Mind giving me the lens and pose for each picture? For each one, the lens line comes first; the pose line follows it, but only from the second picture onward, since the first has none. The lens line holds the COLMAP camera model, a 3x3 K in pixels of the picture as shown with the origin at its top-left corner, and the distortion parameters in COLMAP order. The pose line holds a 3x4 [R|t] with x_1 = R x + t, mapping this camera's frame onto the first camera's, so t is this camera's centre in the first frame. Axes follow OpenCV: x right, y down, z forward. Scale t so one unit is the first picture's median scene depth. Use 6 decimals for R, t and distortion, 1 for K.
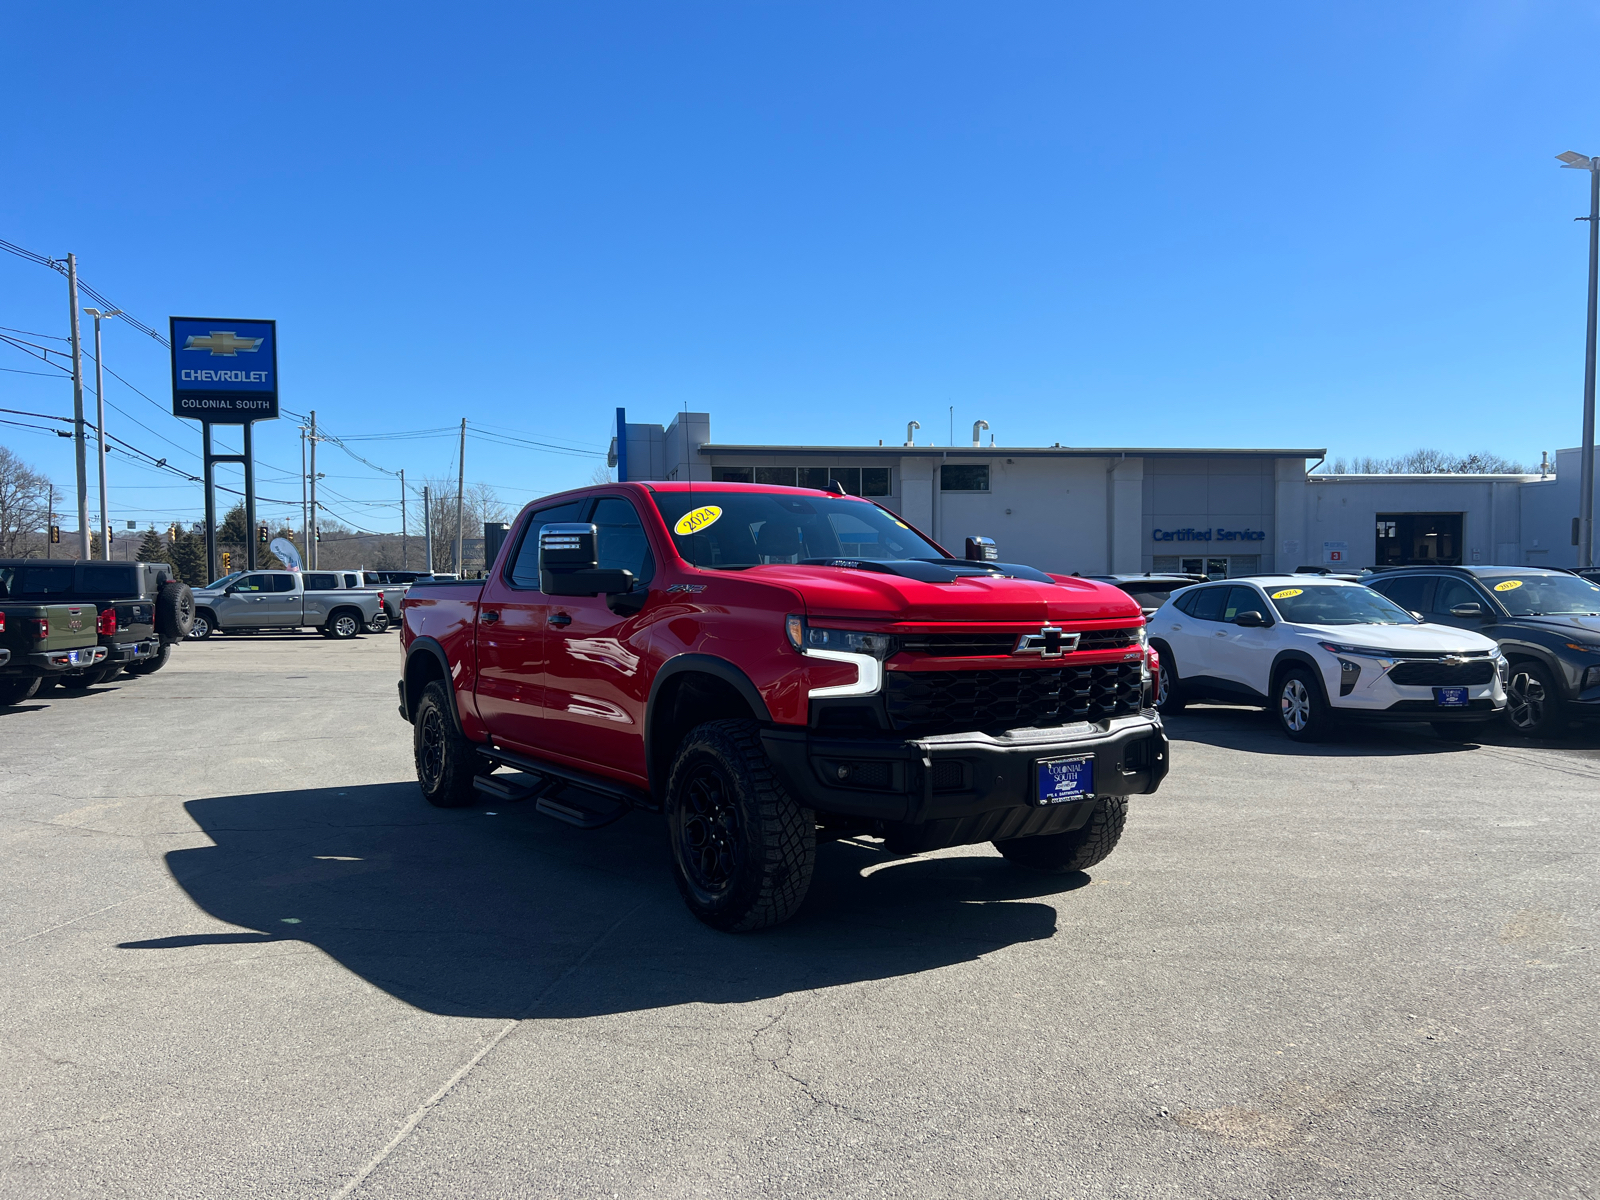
lens RADIAL K [[1180.2, 0, 783.2], [0, 1180.2, 603.6], [0, 0, 1]] dist [0.071627, -0.078496]
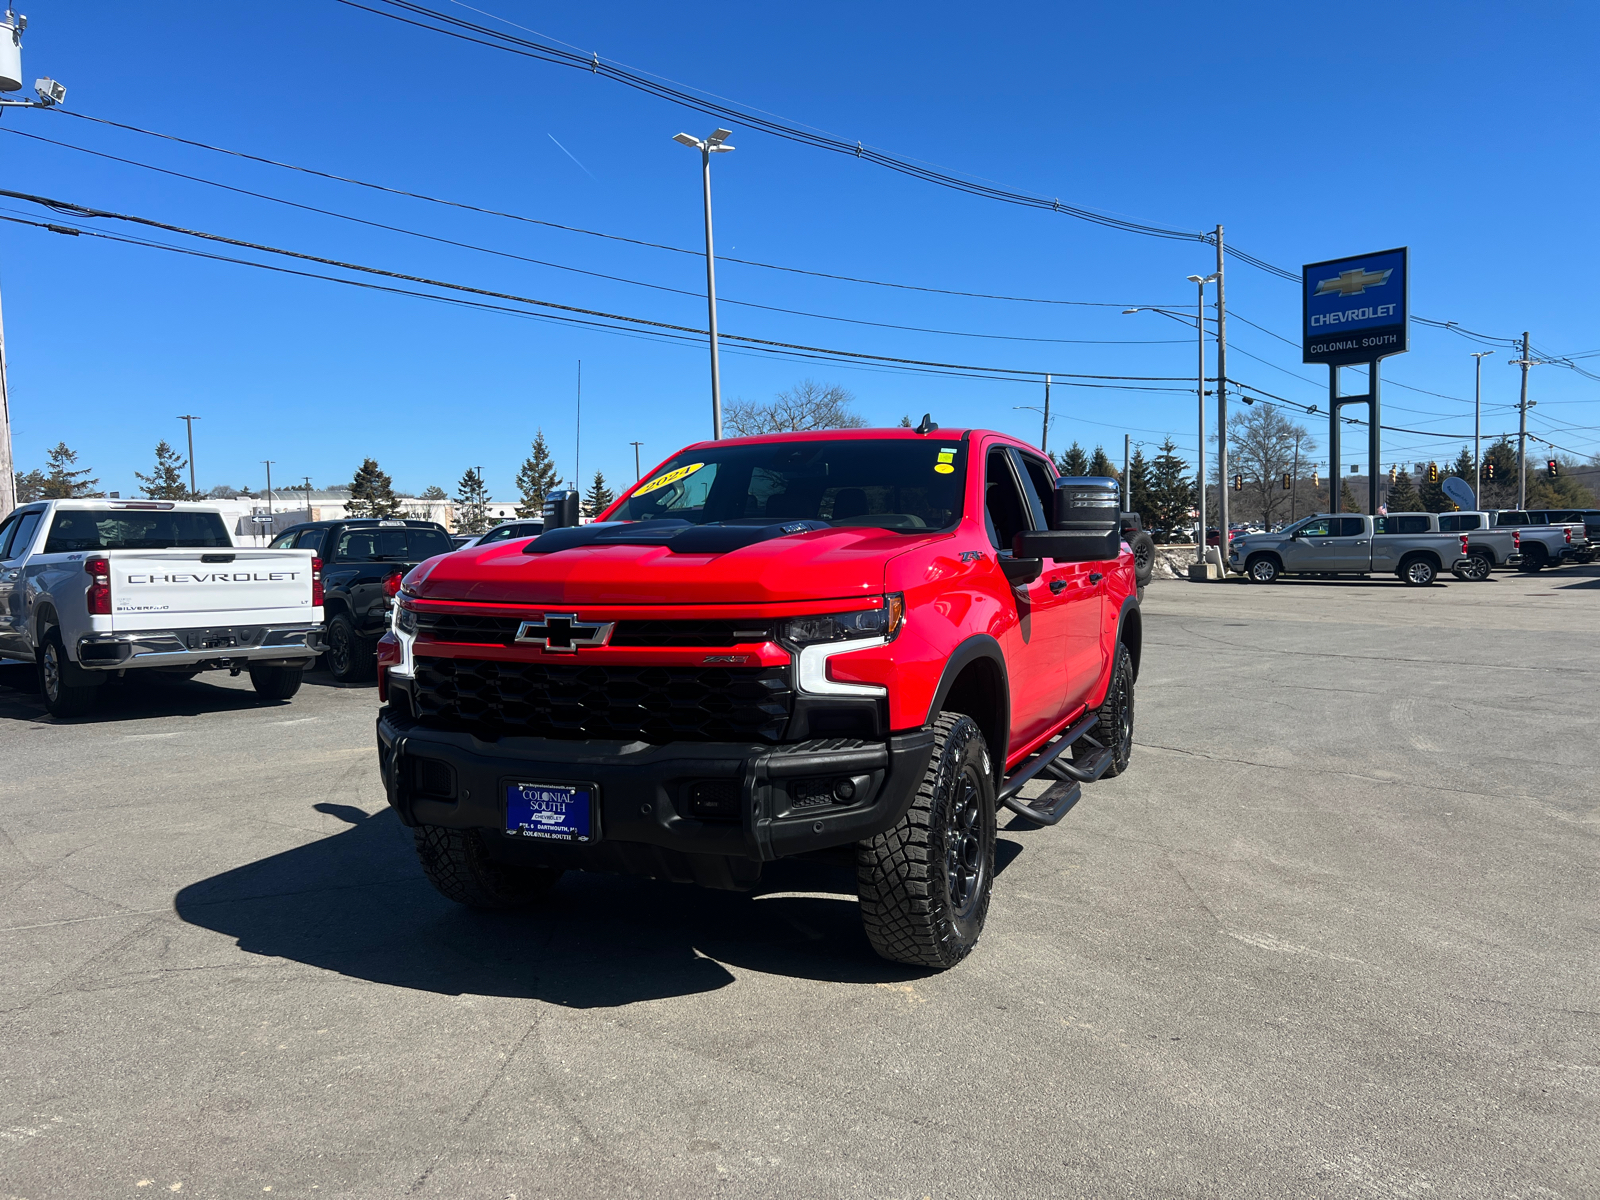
lens RADIAL K [[1176.9, 0, 804.5], [0, 1176.9, 604.3], [0, 0, 1]] dist [0.061881, -0.066850]
pose [[0.575789, 0.043034, -0.816465, 0.090988], [-0.001858, 0.998680, 0.051327, -0.002470], [0.817596, -0.028037, 0.575109, 0.065986]]
